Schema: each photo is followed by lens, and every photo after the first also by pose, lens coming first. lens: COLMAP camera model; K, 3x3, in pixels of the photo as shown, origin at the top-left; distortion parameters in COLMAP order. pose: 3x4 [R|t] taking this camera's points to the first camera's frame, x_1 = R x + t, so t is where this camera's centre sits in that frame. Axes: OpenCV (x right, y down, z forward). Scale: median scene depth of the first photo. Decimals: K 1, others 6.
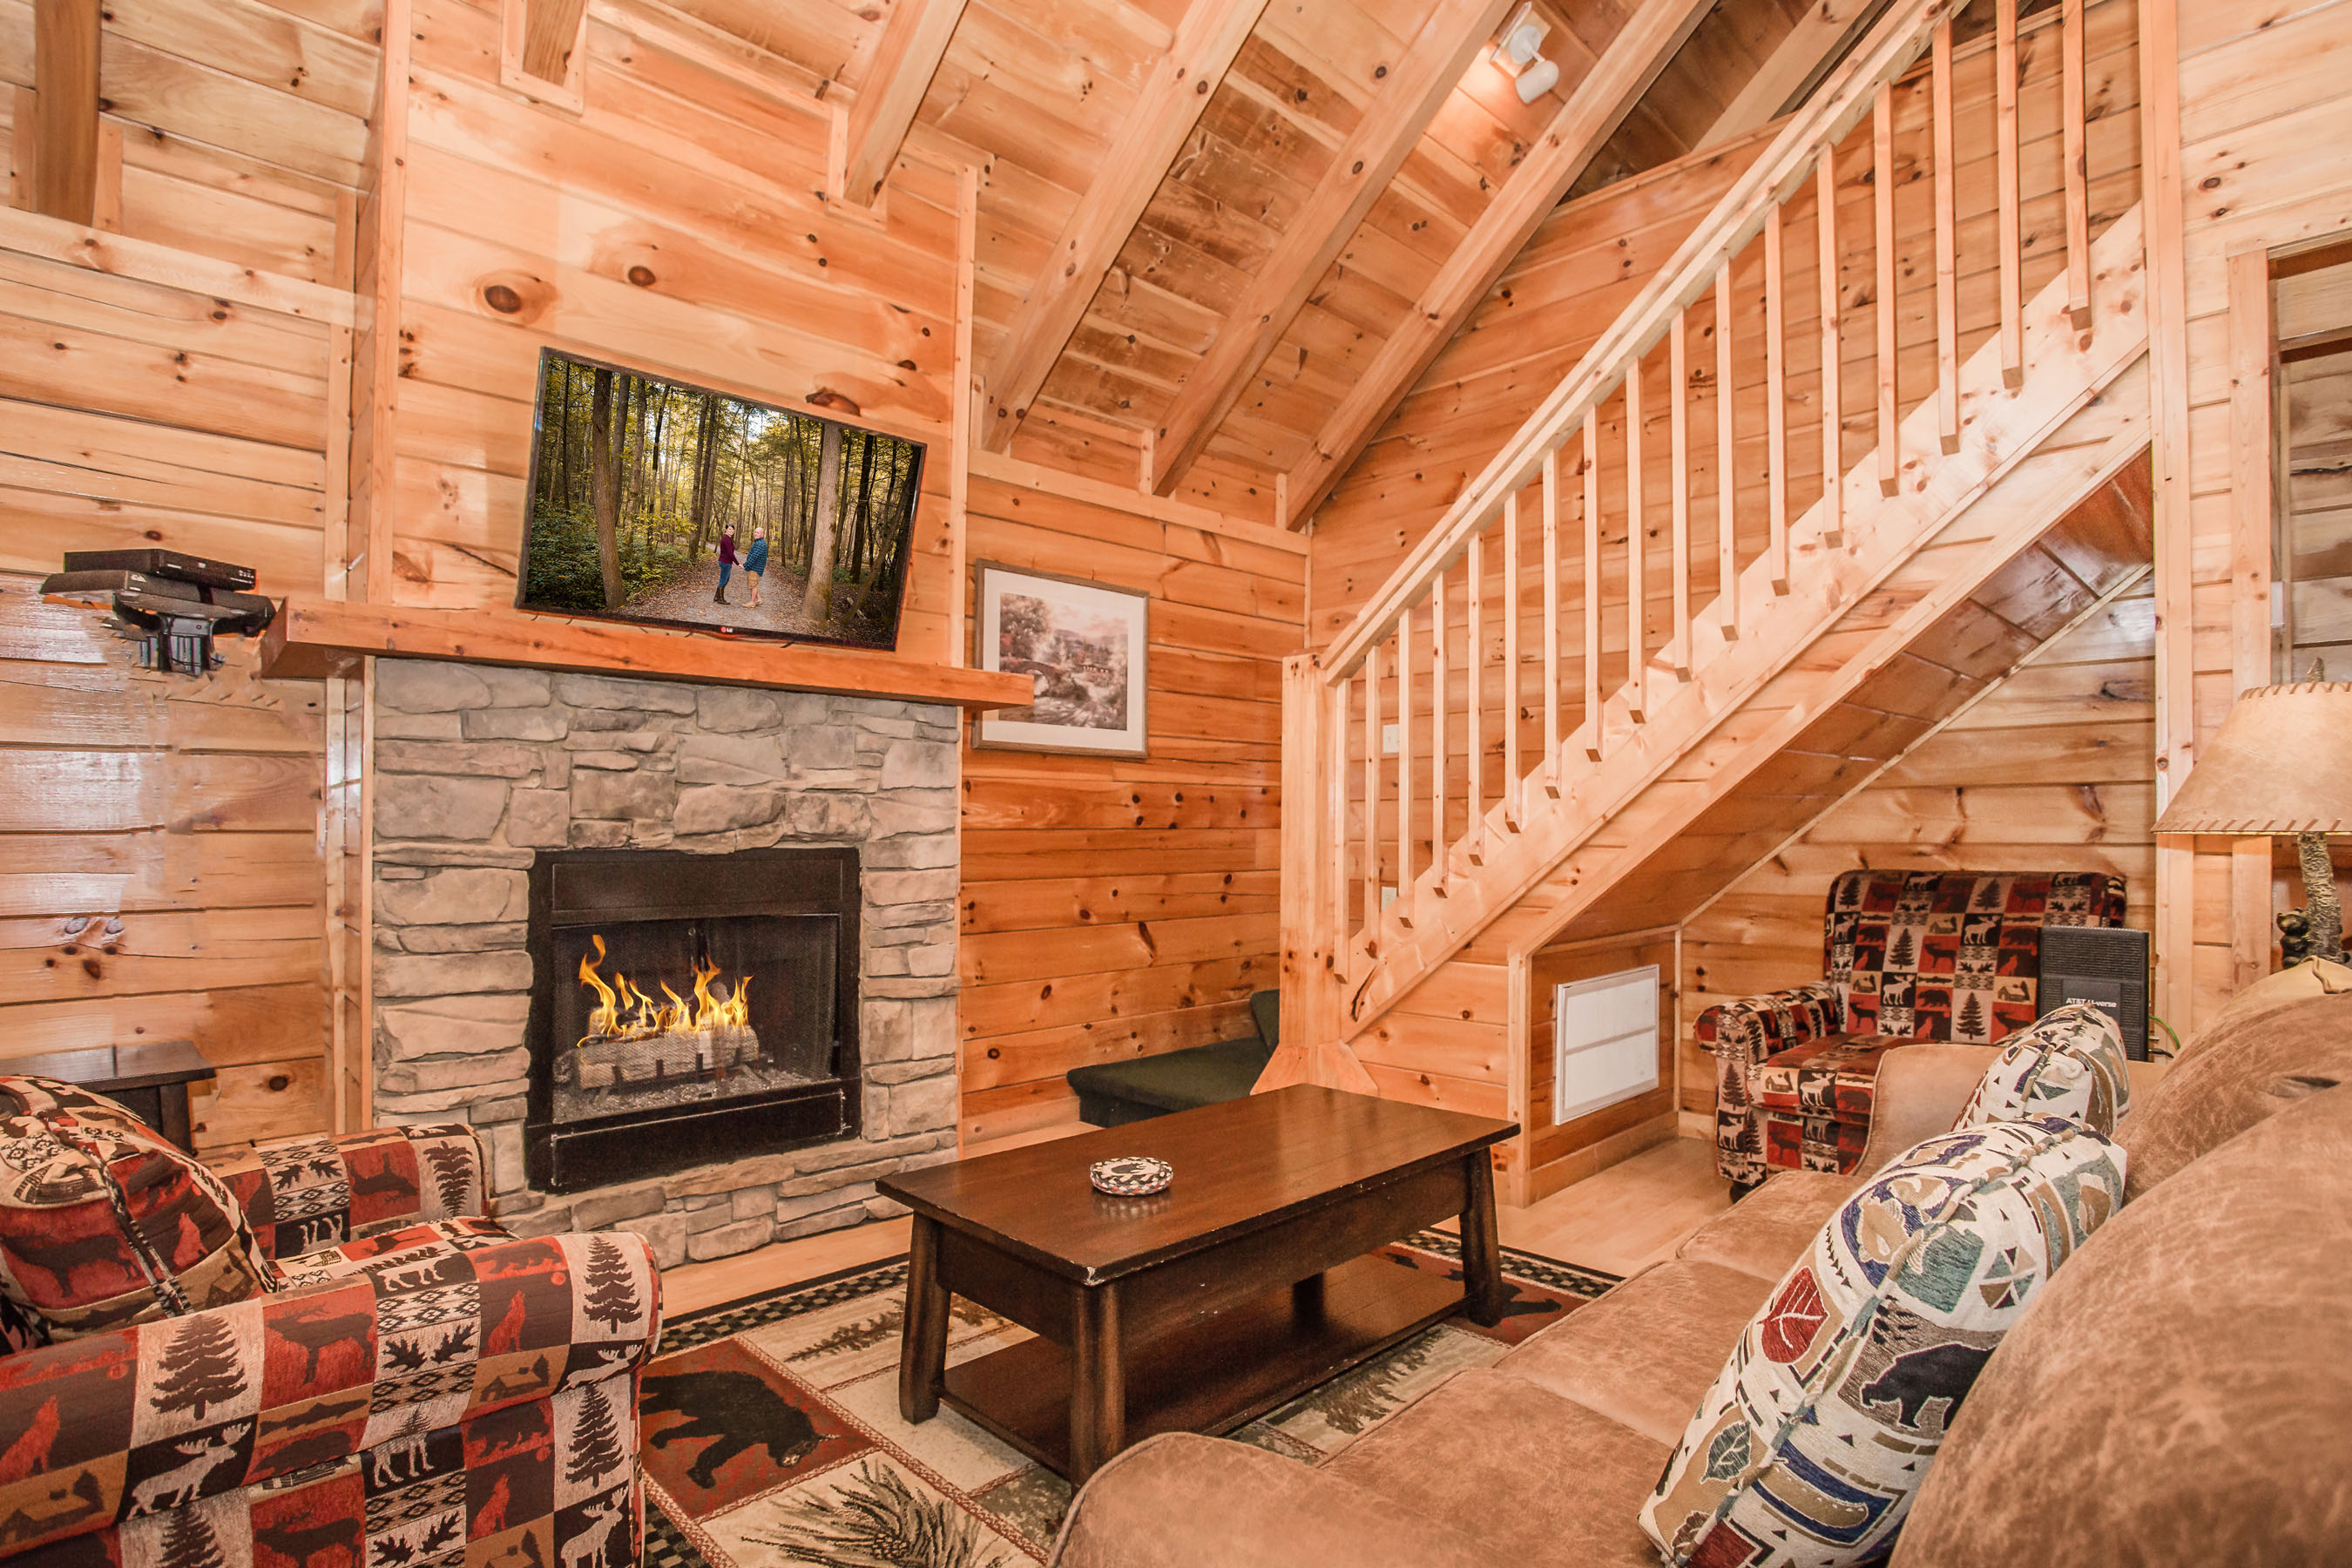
lens RADIAL K [[1177.7, 0, 1176.0], [0, 1177.7, 784.0], [0, 0, 1]] dist [-0.022229, -0.000091]
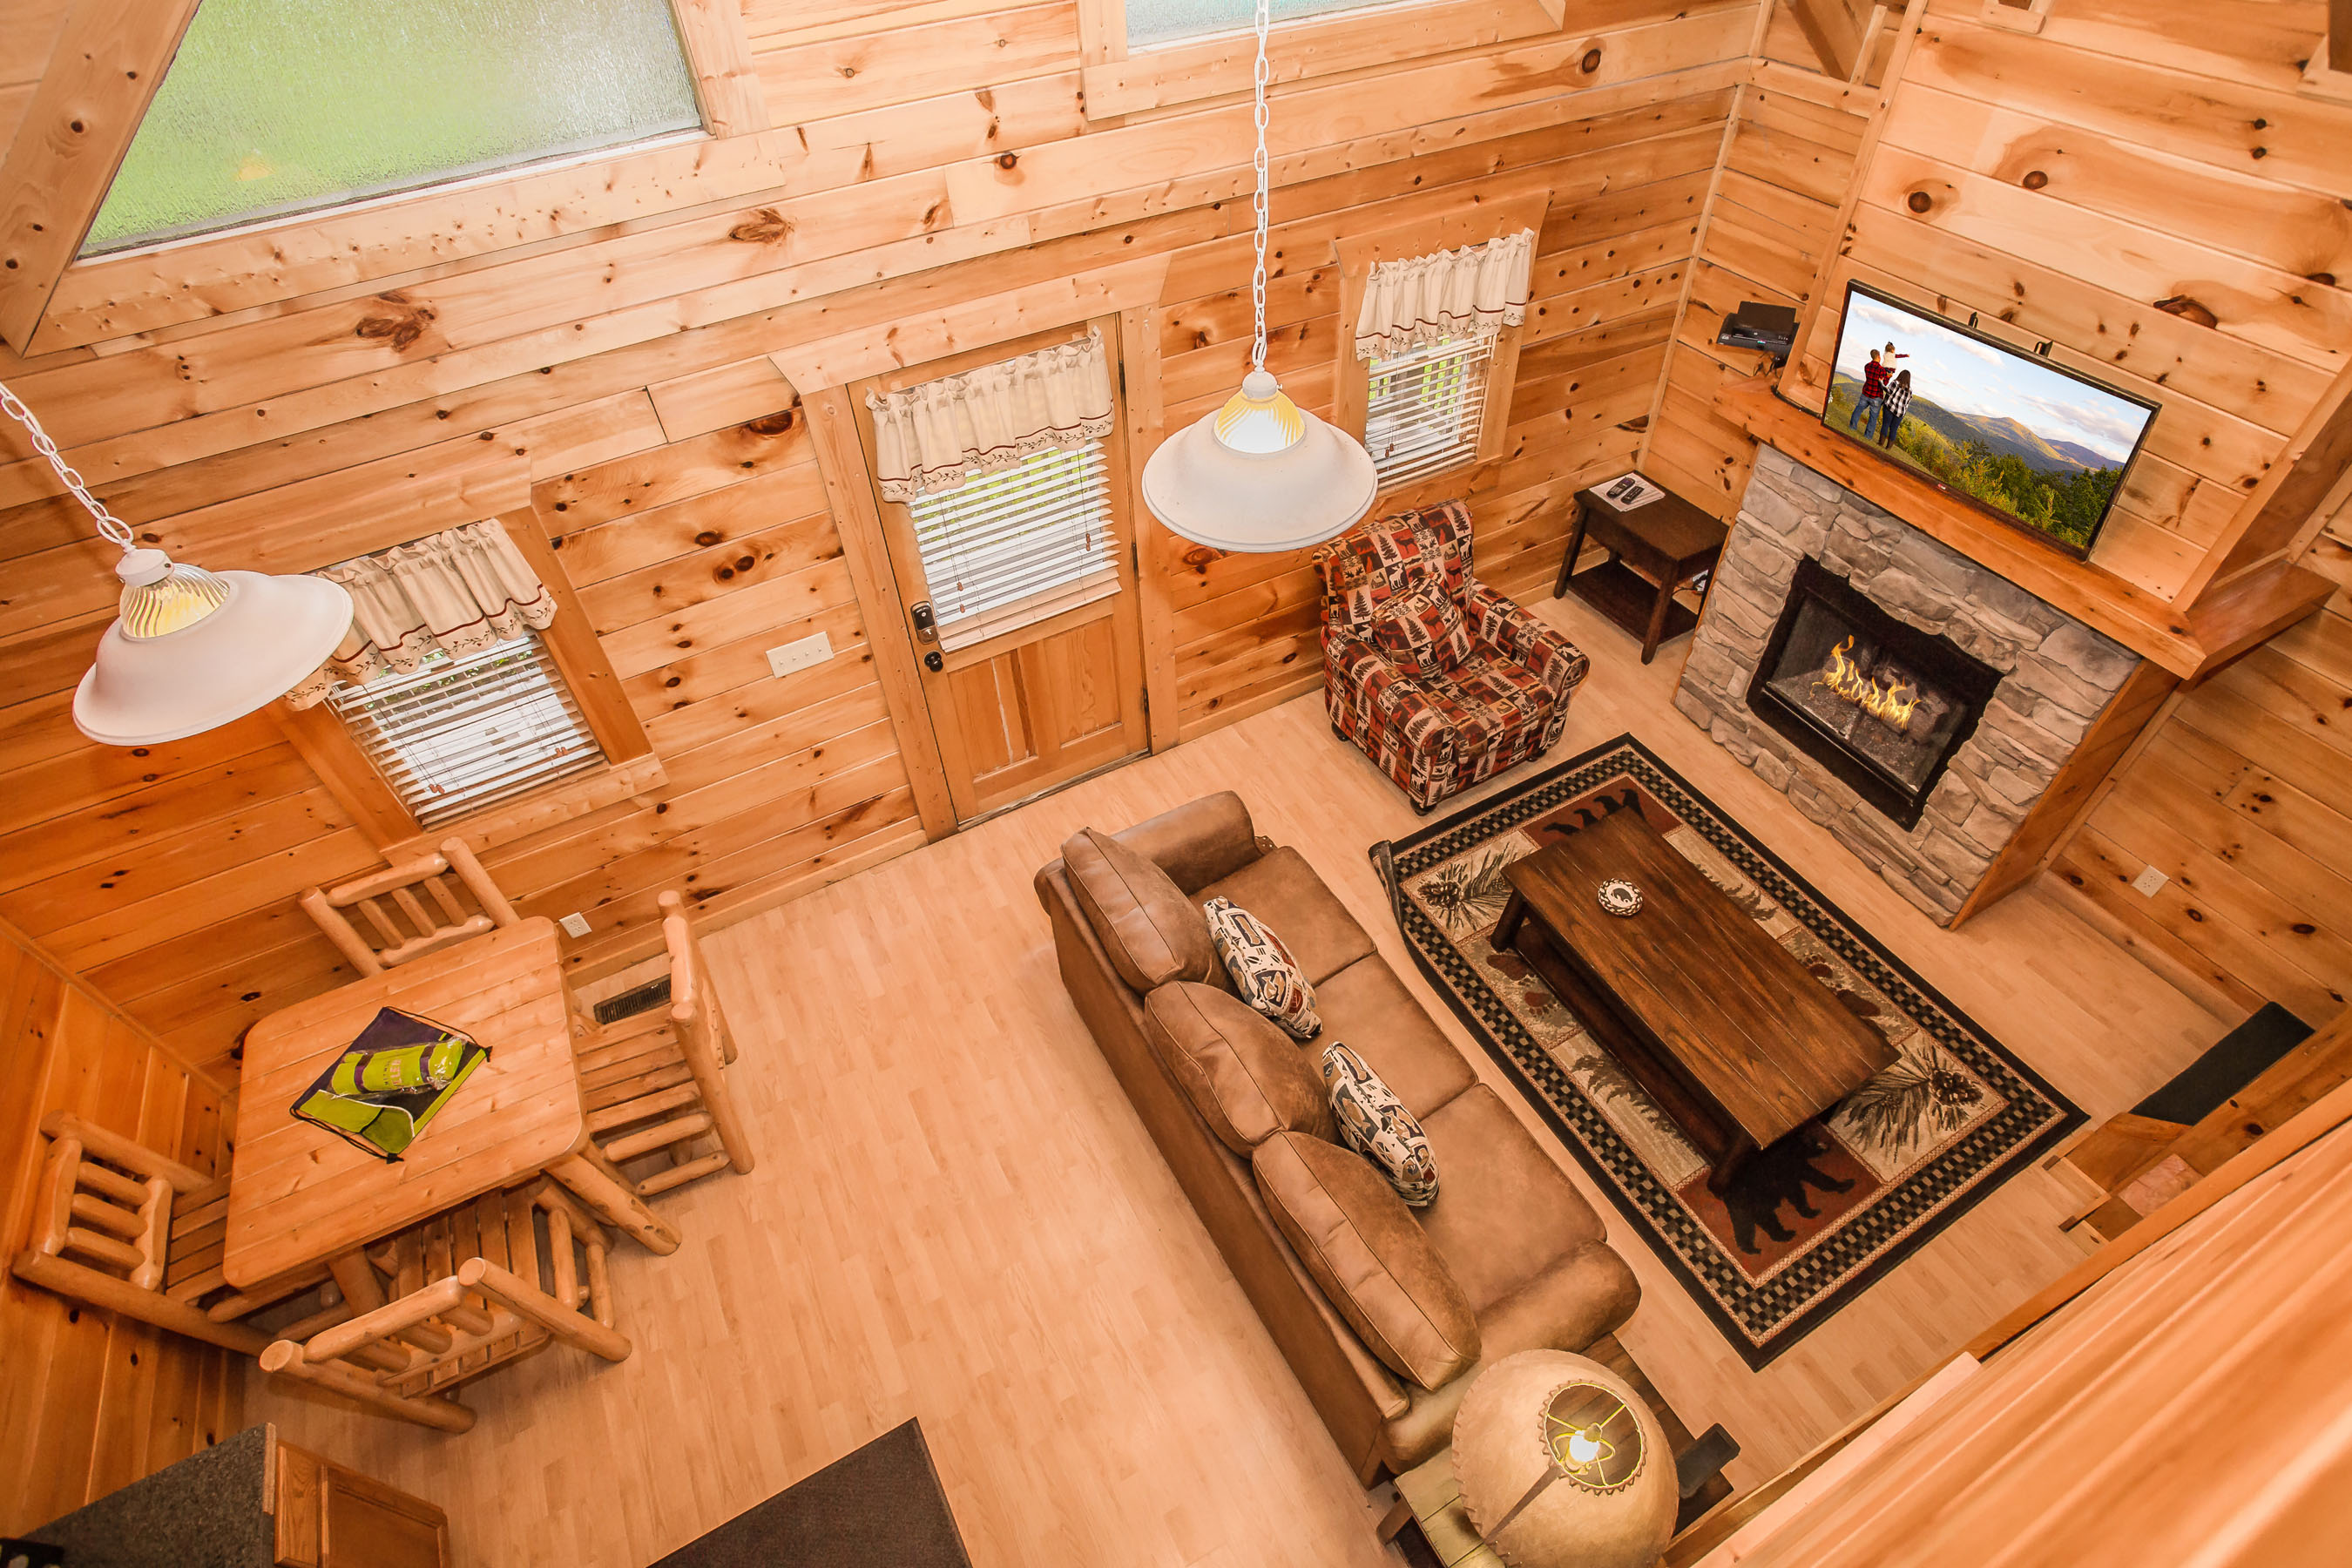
lens RADIAL K [[1125.4, 0, 1176.0], [0, 1125.4, 784.0], [0, 0, 1]] dist [-0.000332, -0.000146]
pose [[-0.274371, 0.699407, -0.659963, 0.901699], [0.056653, 0.696865, 0.714962, -0.833369], [0.959954, 0.158776, -0.230823, 0.513867]]
